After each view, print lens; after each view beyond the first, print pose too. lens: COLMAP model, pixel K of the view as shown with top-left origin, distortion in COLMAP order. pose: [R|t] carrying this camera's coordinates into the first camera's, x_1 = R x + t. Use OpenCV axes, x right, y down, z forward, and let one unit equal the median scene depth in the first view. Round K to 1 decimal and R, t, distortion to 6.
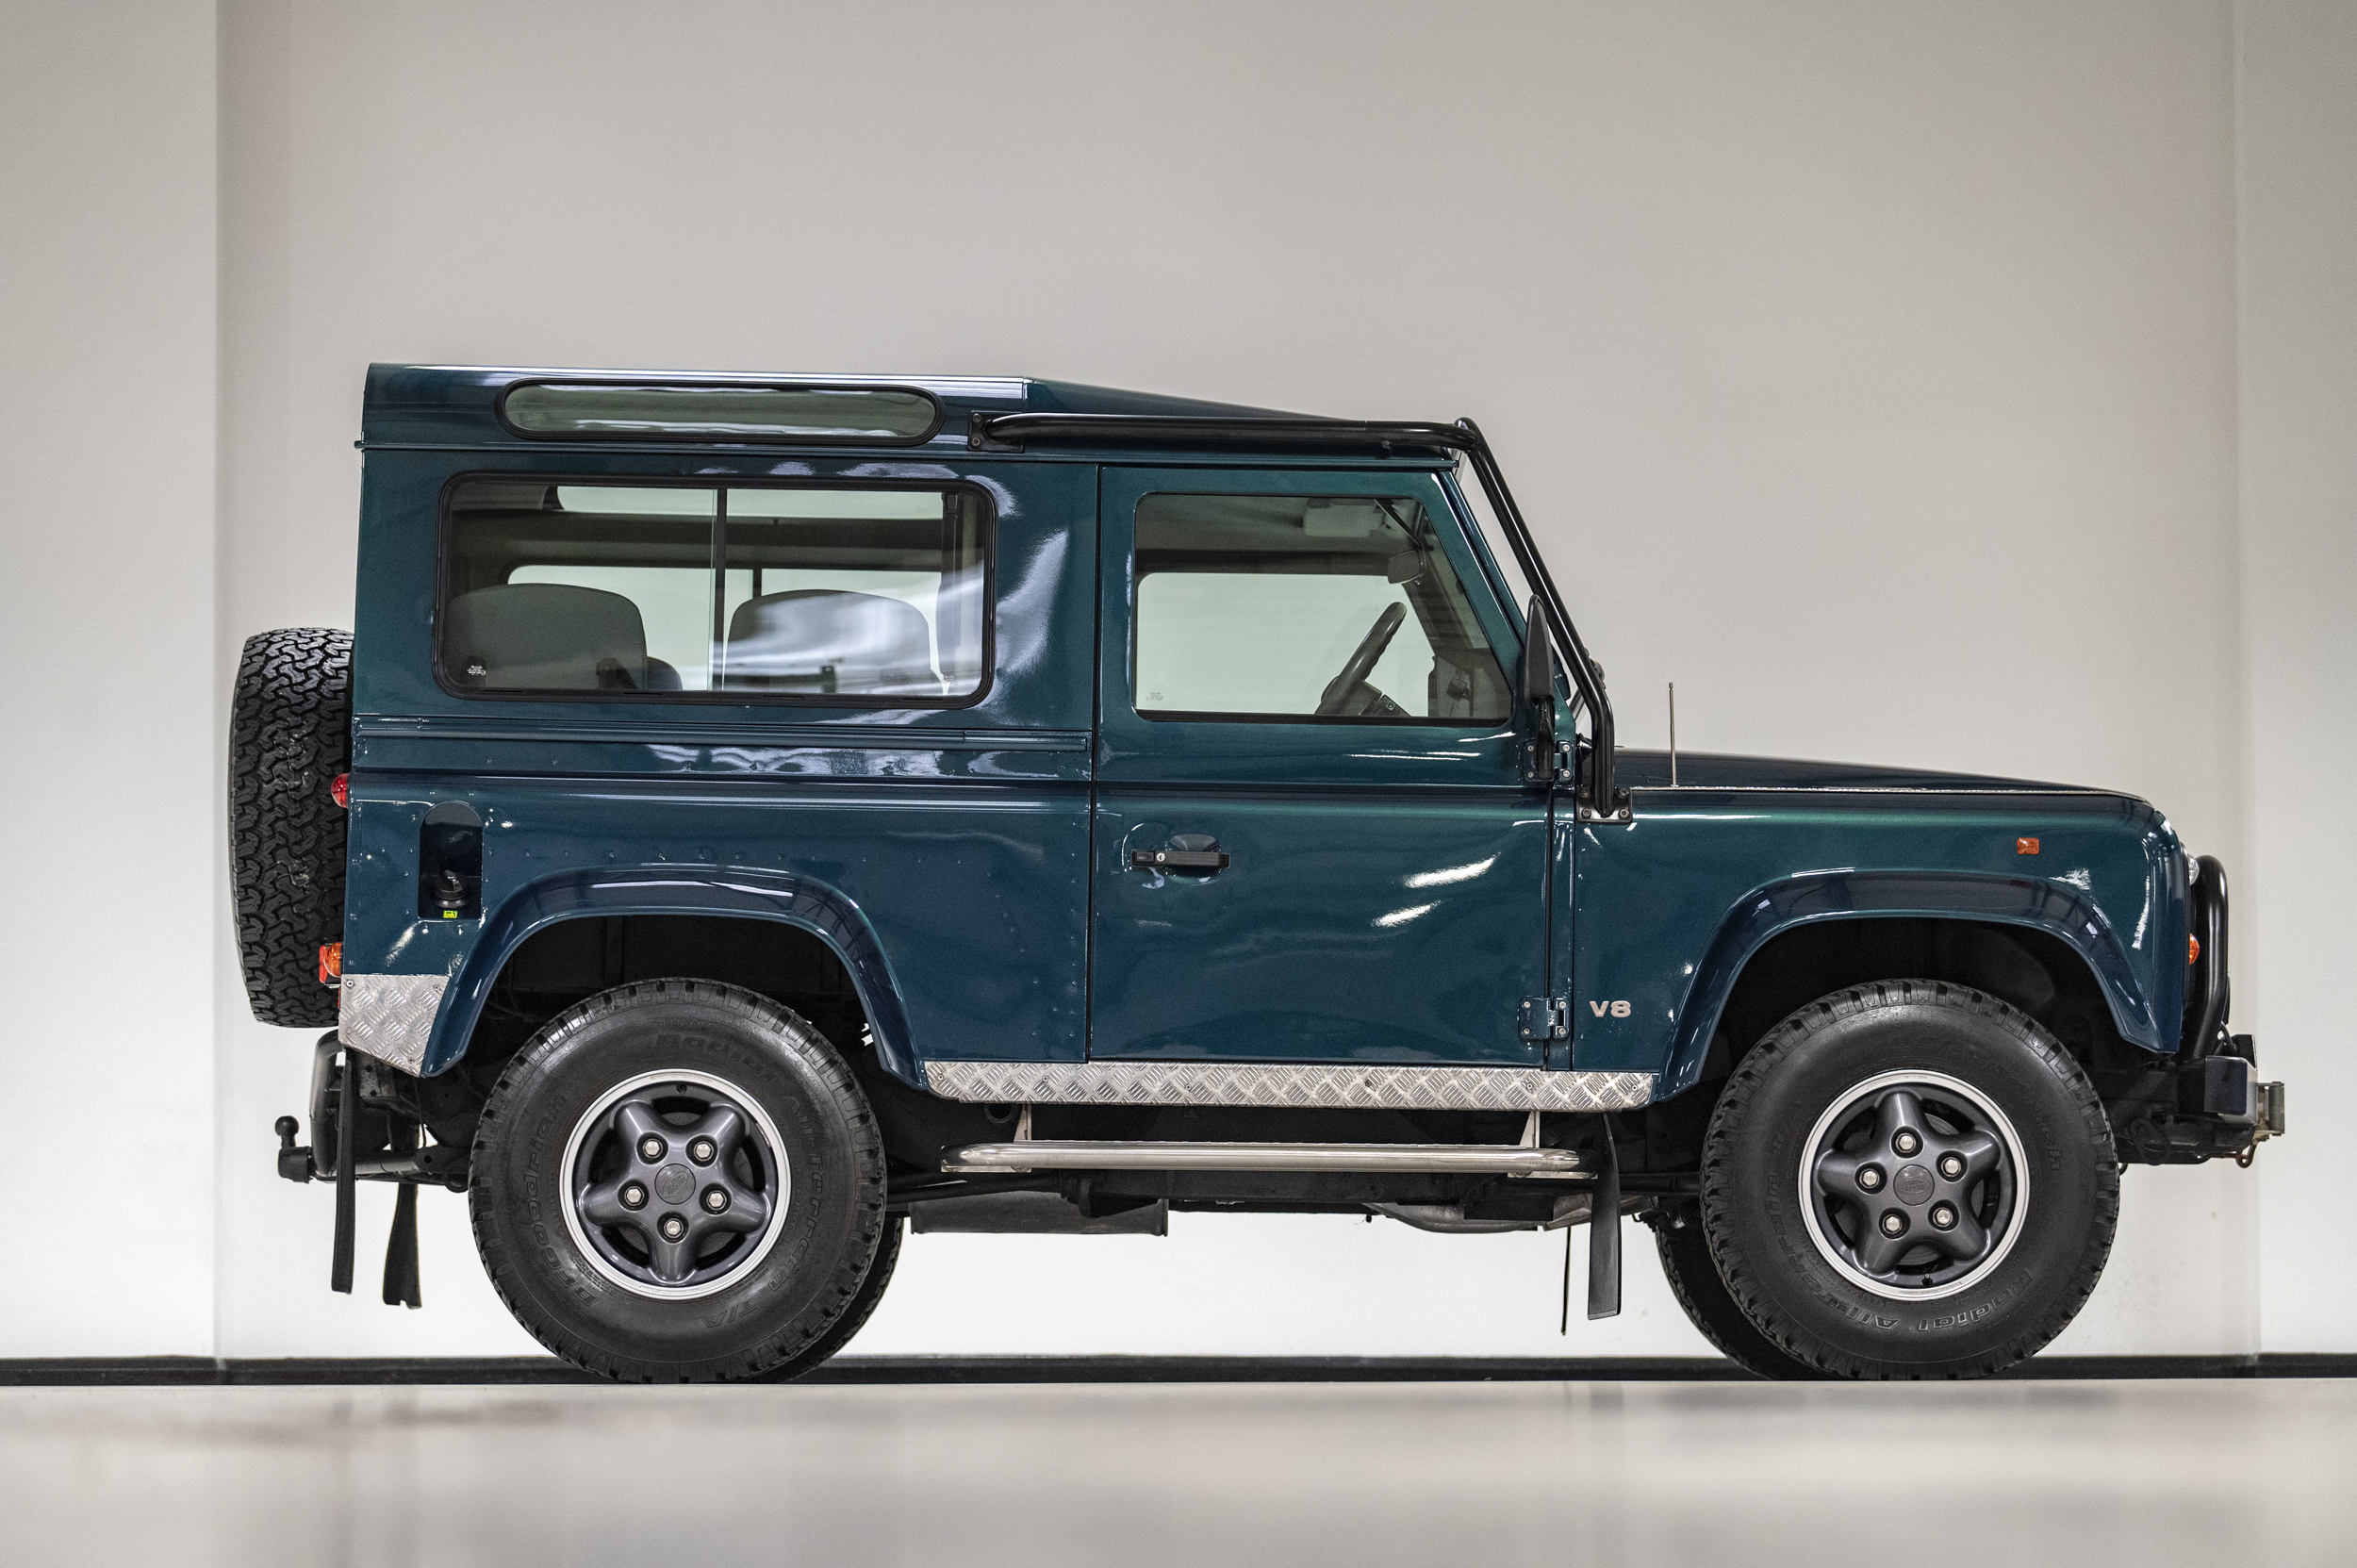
lens RADIAL K [[8444.7, 0, 1178.5], [0, 8444.7, 784.0], [0, 0, 1]] dist [0.056537, -0.408752]
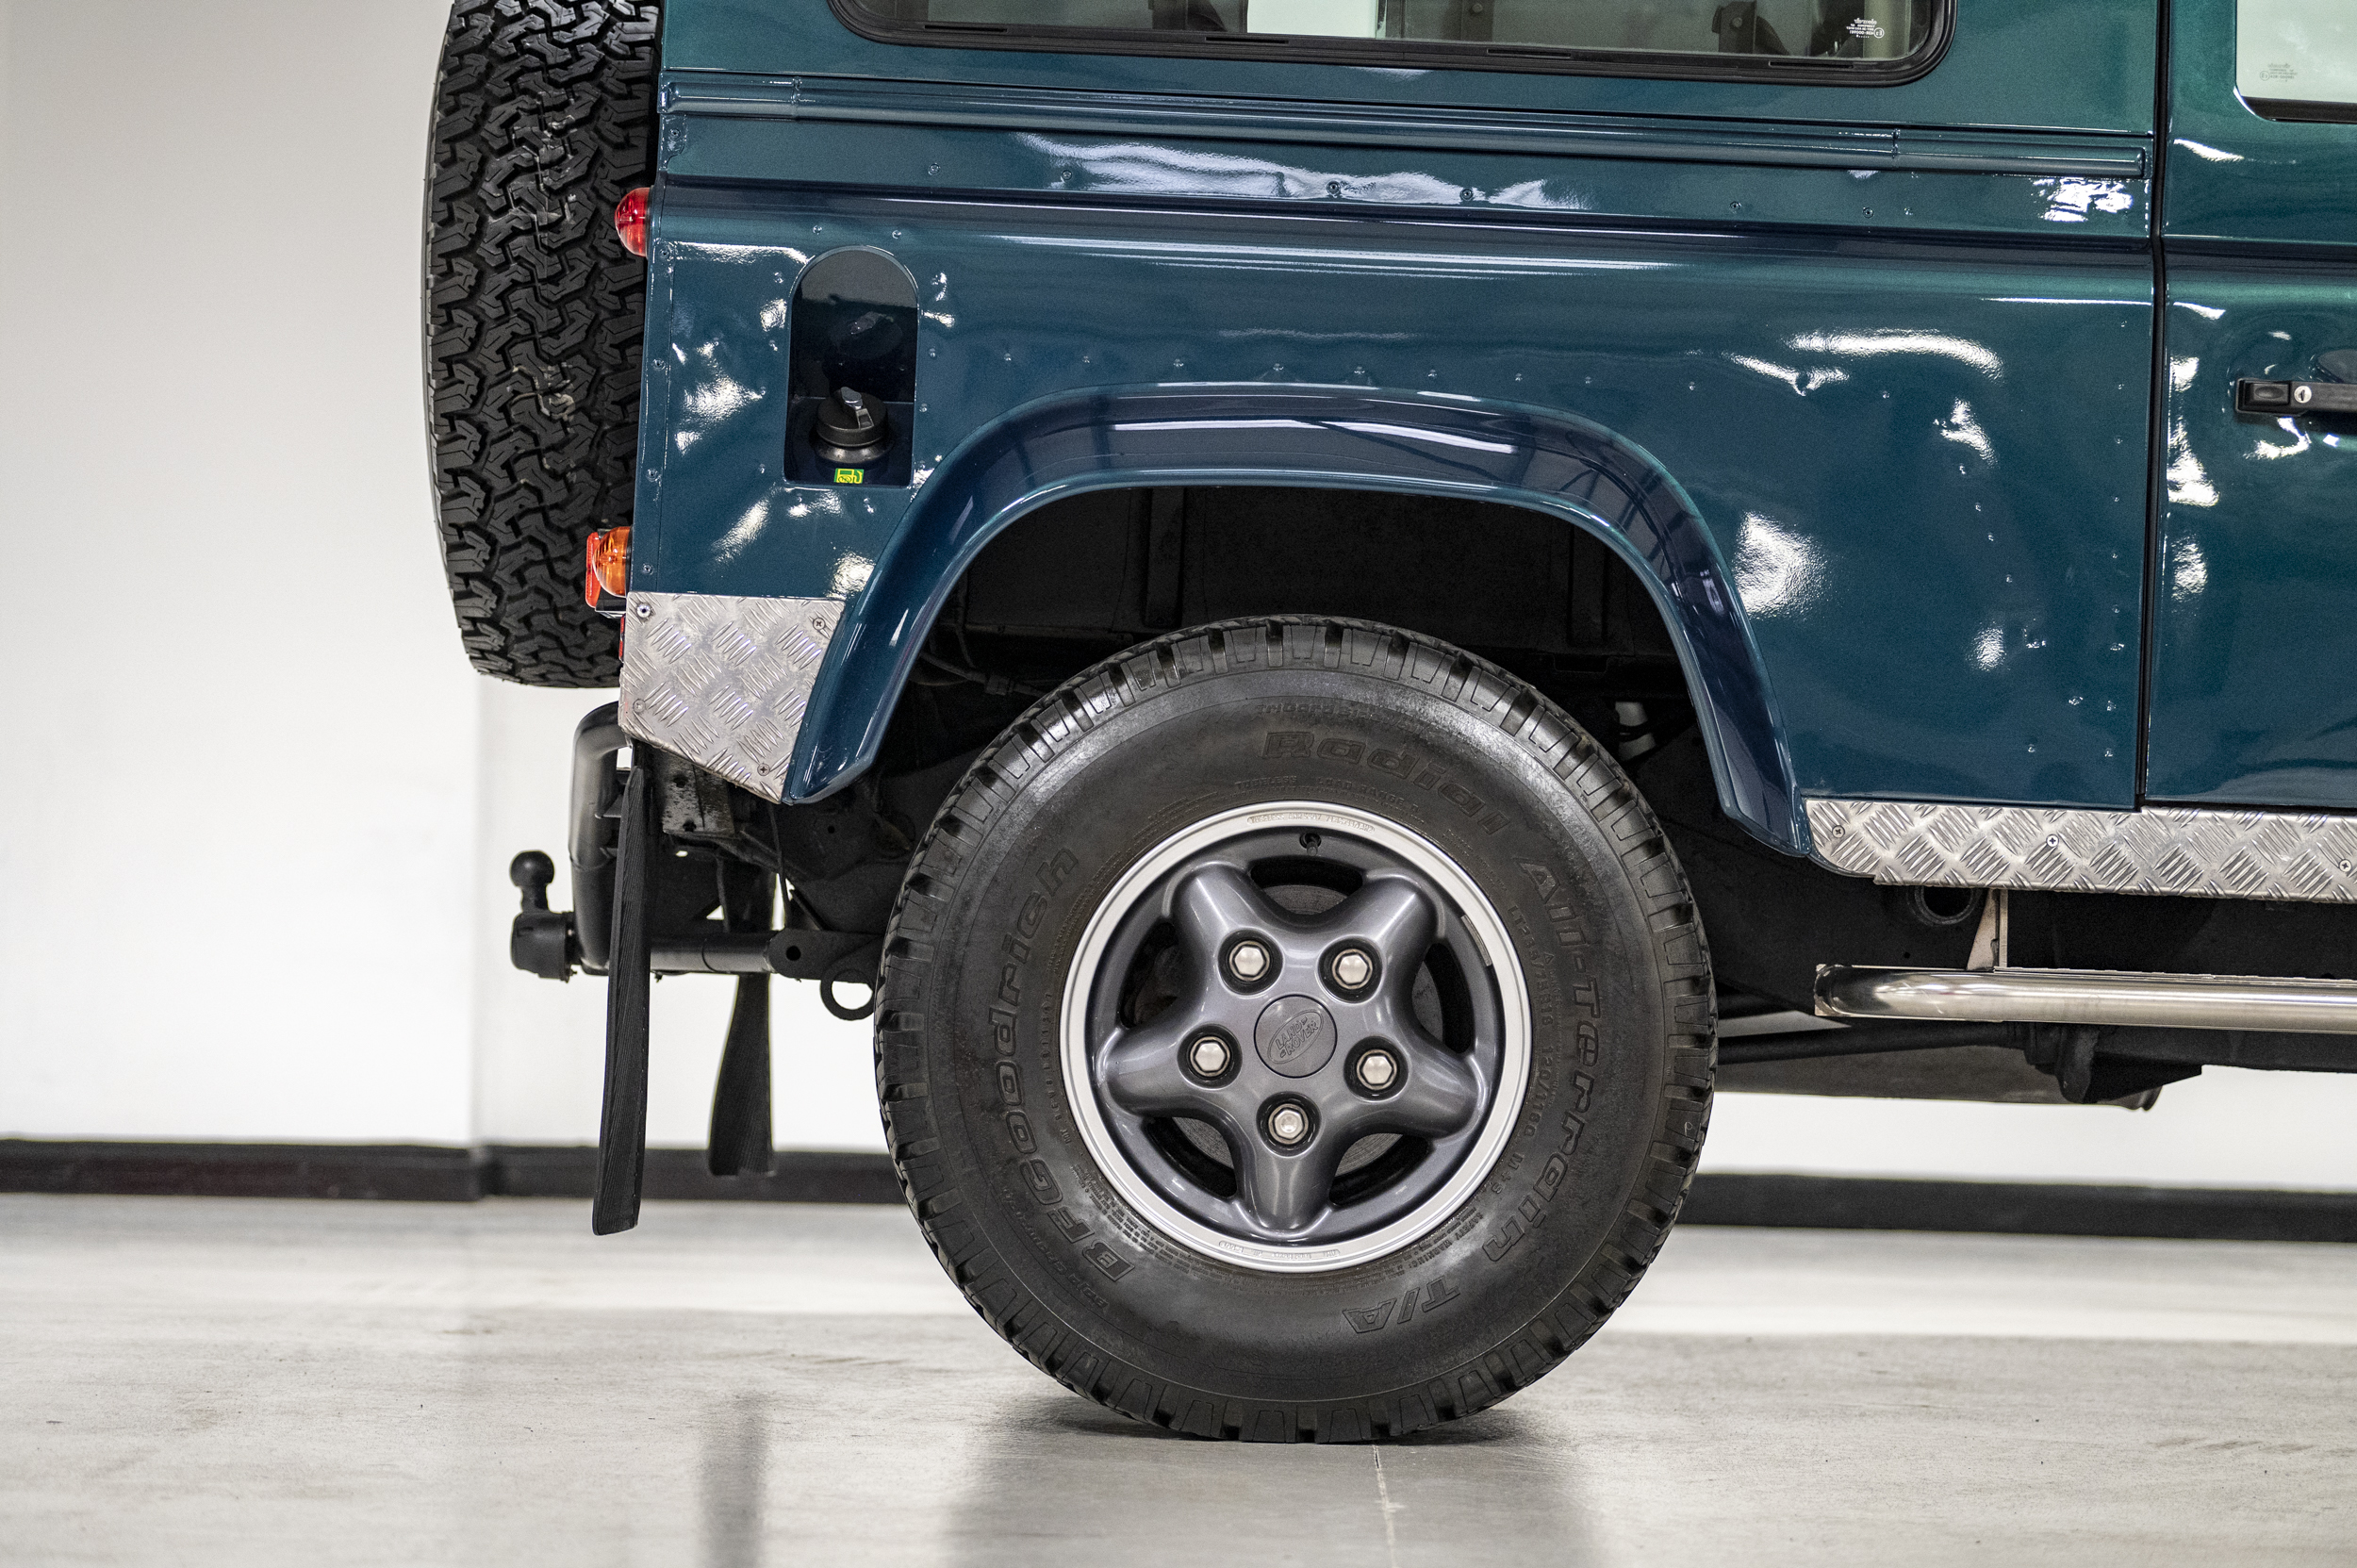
lens RADIAL K [[5887.7, 0, 1178.5], [0, 5887.7, 784.0], [0, 0, 1]] dist [0.047386, 0.082435]
pose [[0.999444, 0.026111, -0.020758, -0.059358], [-0.024933, 0.998169, 0.055115, 0.013968], [0.022159, -0.054567, 0.998264, 0.655713]]
